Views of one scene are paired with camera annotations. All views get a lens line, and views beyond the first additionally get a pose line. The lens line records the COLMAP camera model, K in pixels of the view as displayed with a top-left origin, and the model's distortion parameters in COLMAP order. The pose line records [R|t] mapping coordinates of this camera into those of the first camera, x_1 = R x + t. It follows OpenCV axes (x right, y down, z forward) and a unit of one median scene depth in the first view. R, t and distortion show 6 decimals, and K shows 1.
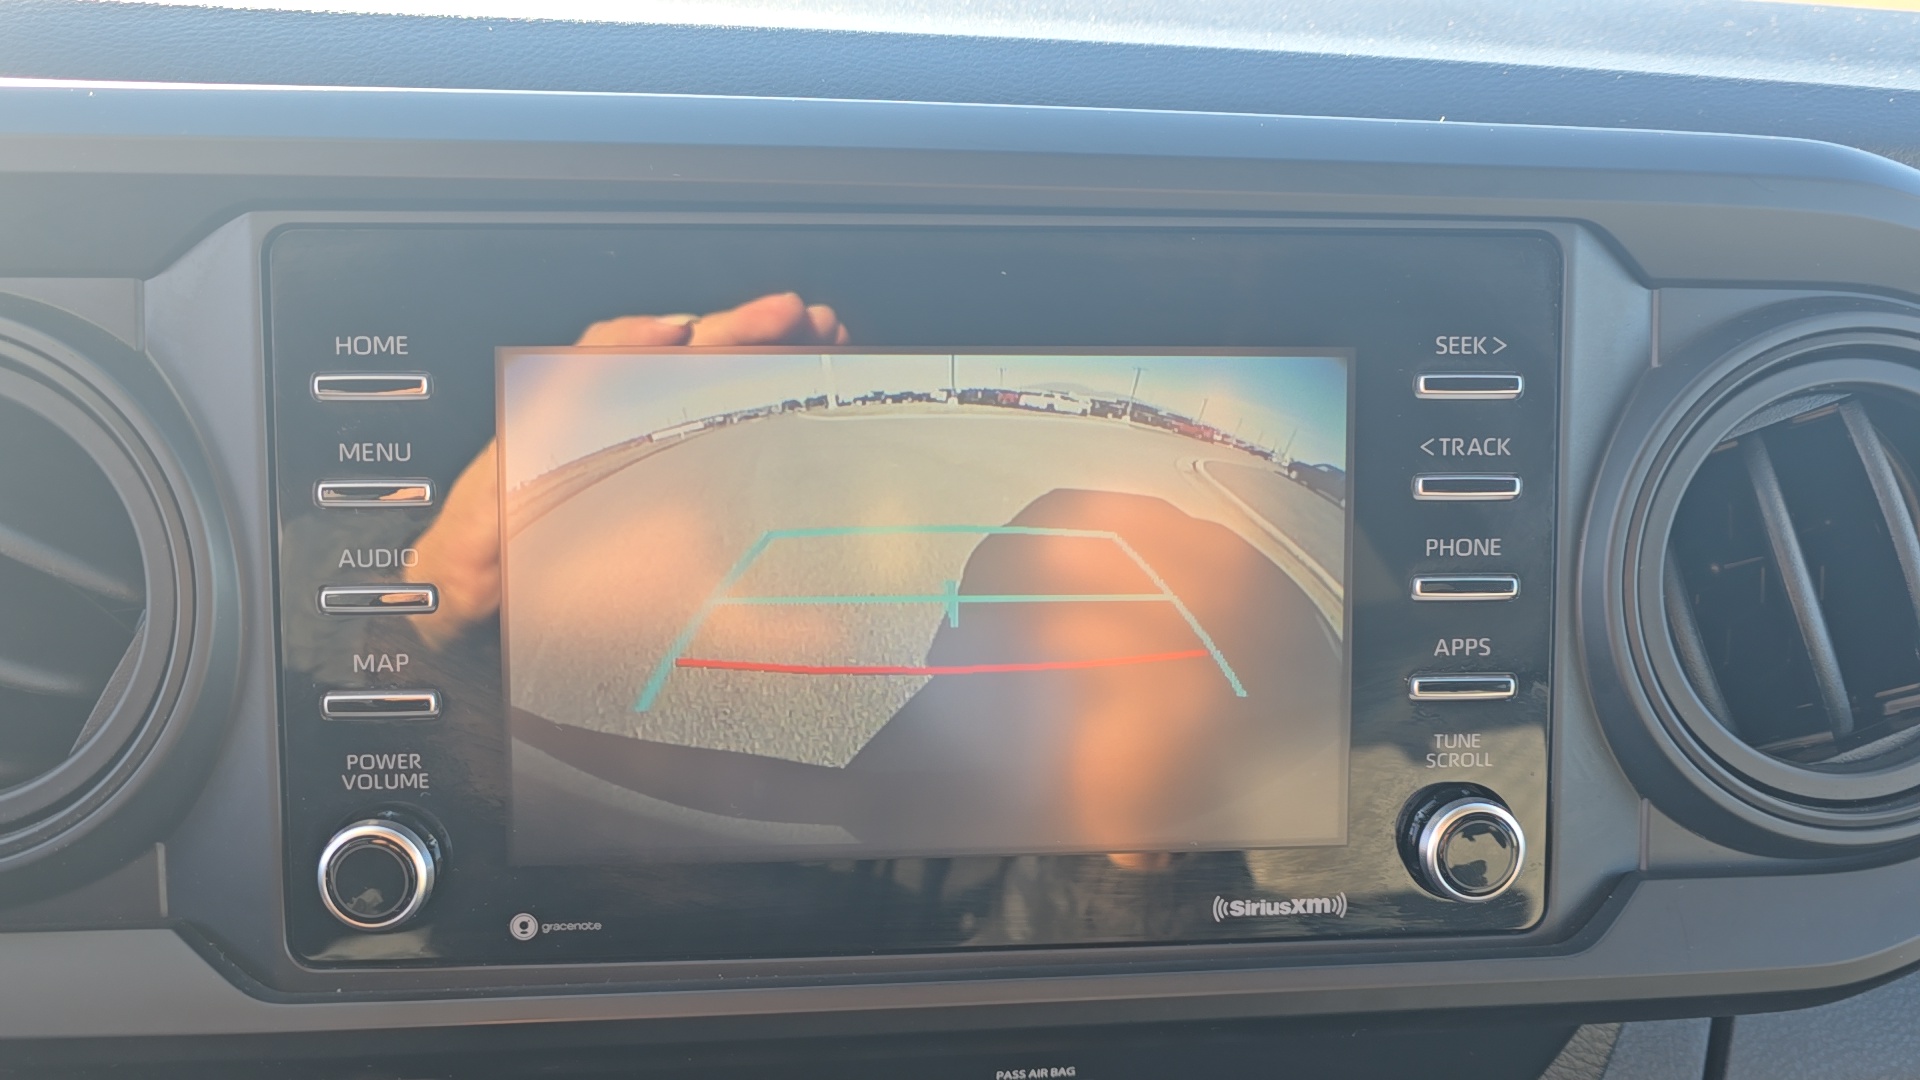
lens RADIAL K [[1607.2, 0, 989.6], [0, 1607.2, 494.2], [0, 0, 1]] dist [-0.004056, -0.024210]
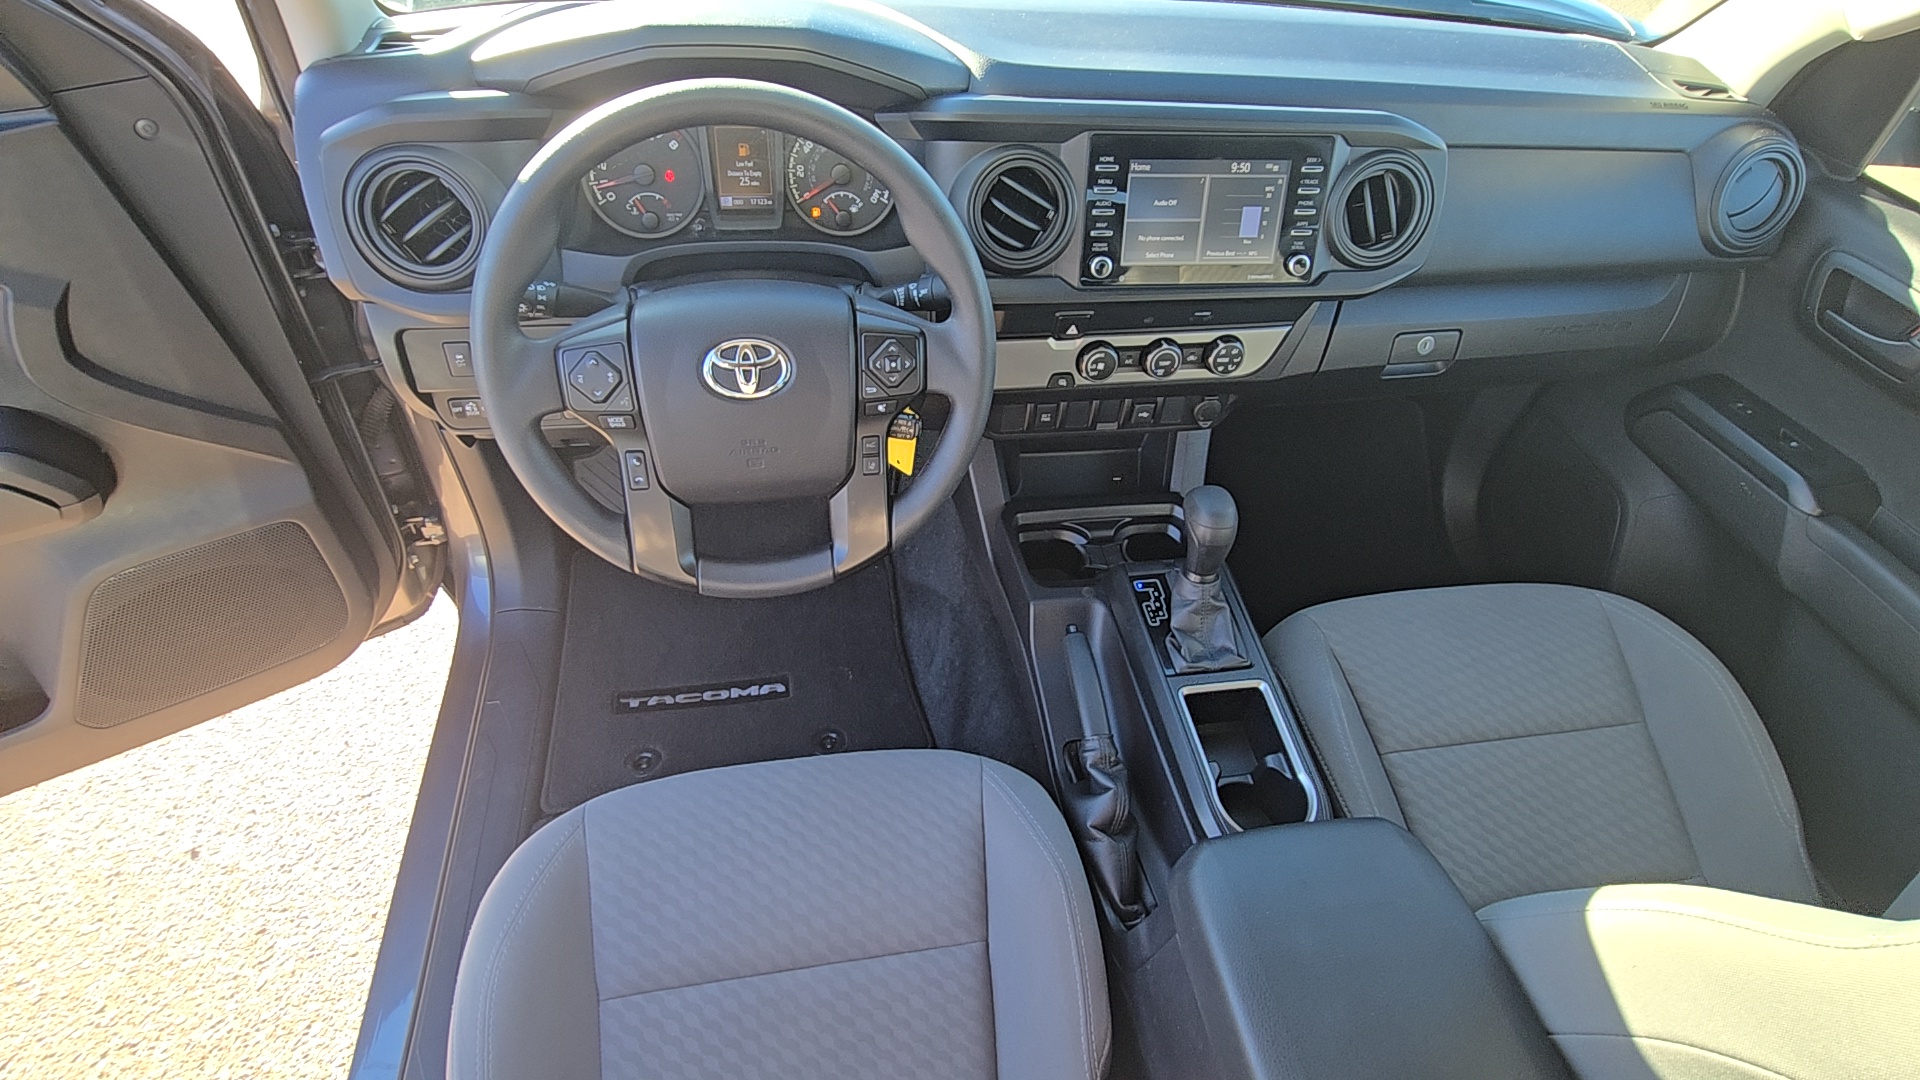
lens RADIAL K [[981.5, 0, 971.6], [0, 981.5, 551.6], [0, 0, 1]] dist [-0.003287, 0.004889]
pose [[0.996762, -0.017394, 0.078510, -1.016945], [-0.015144, 0.918249, 0.395715, -0.165929], [-0.078975, -0.395622, 0.915012, -2.177354]]
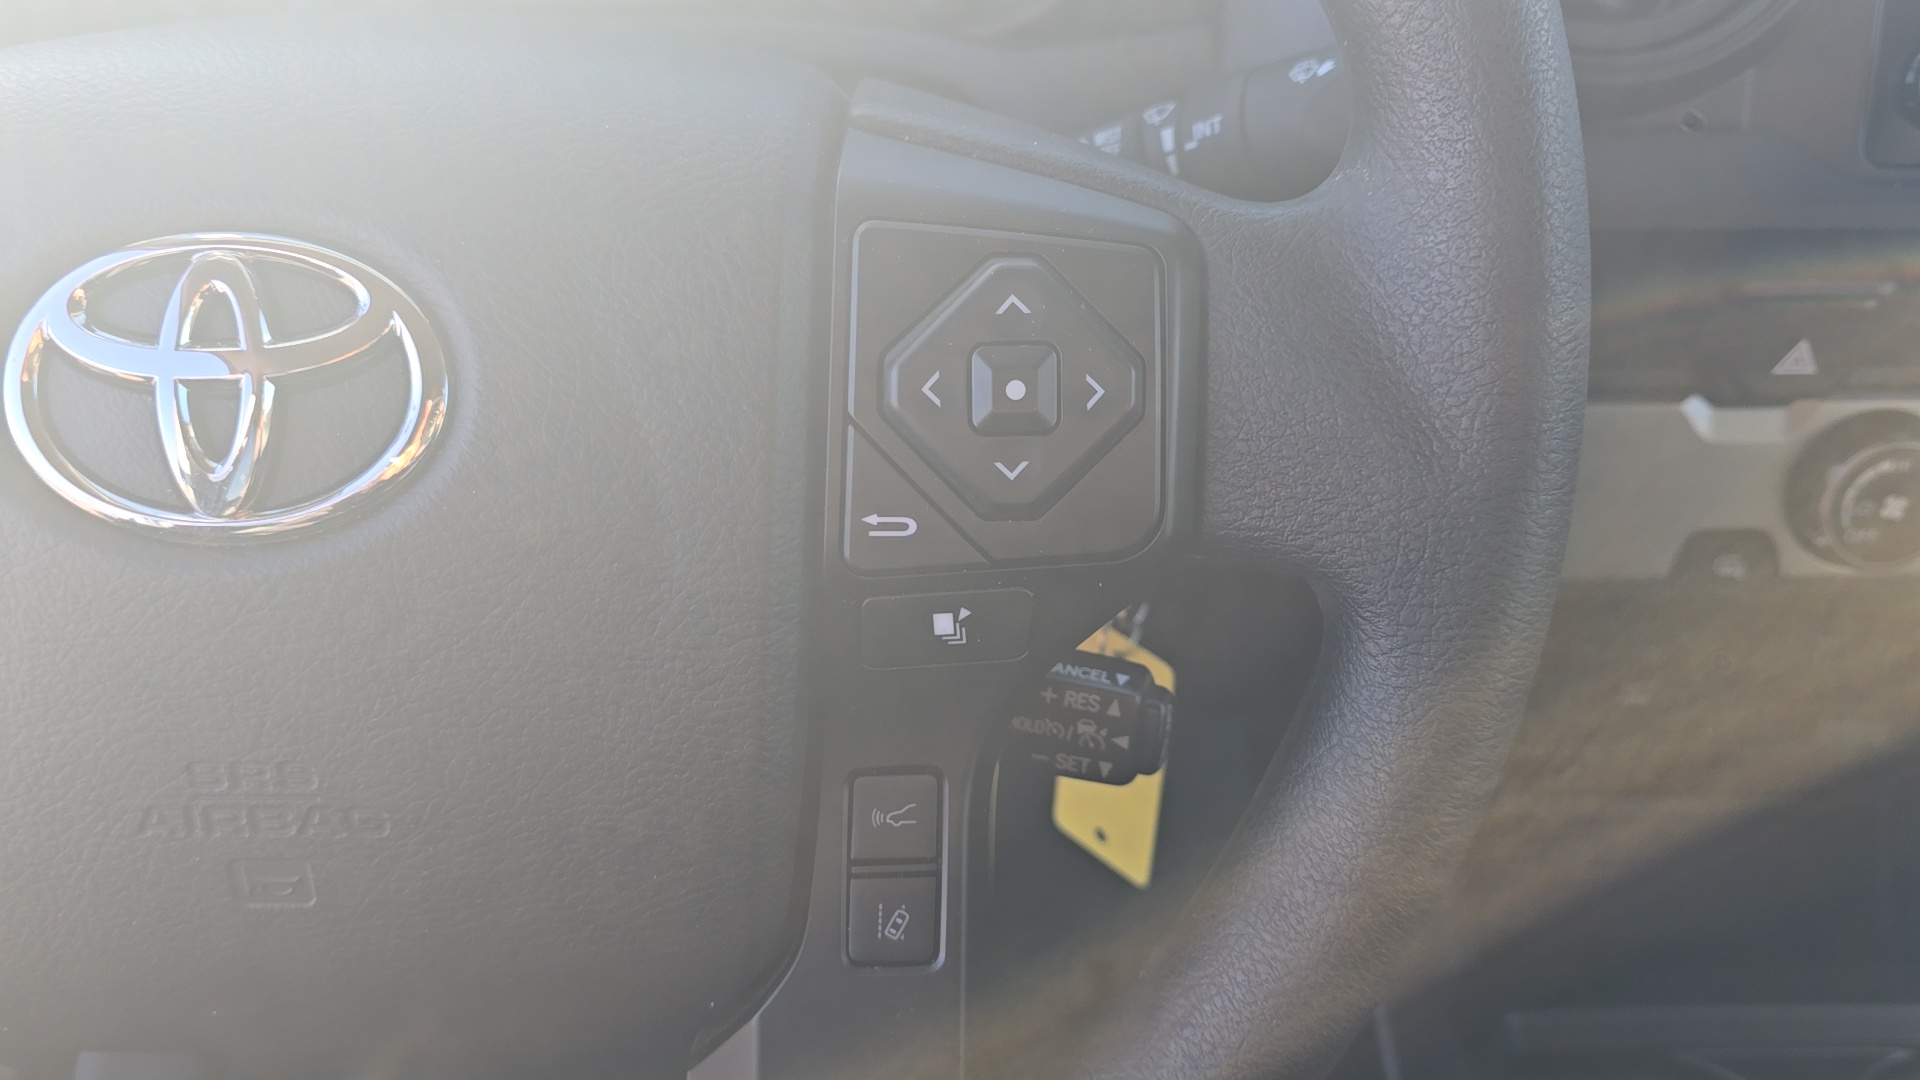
lens RADIAL K [[1607.2, 0, 973.1], [0, 1607.2, 549.9], [0, 0, 1]] dist [-0.004056, -0.024210]
pose [[0.991931, 0.027516, -0.123759, -0.932843], [-0.002147, 0.979669, 0.200609, 0.330424], [0.126763, -0.198725, 0.971823, -0.365466]]
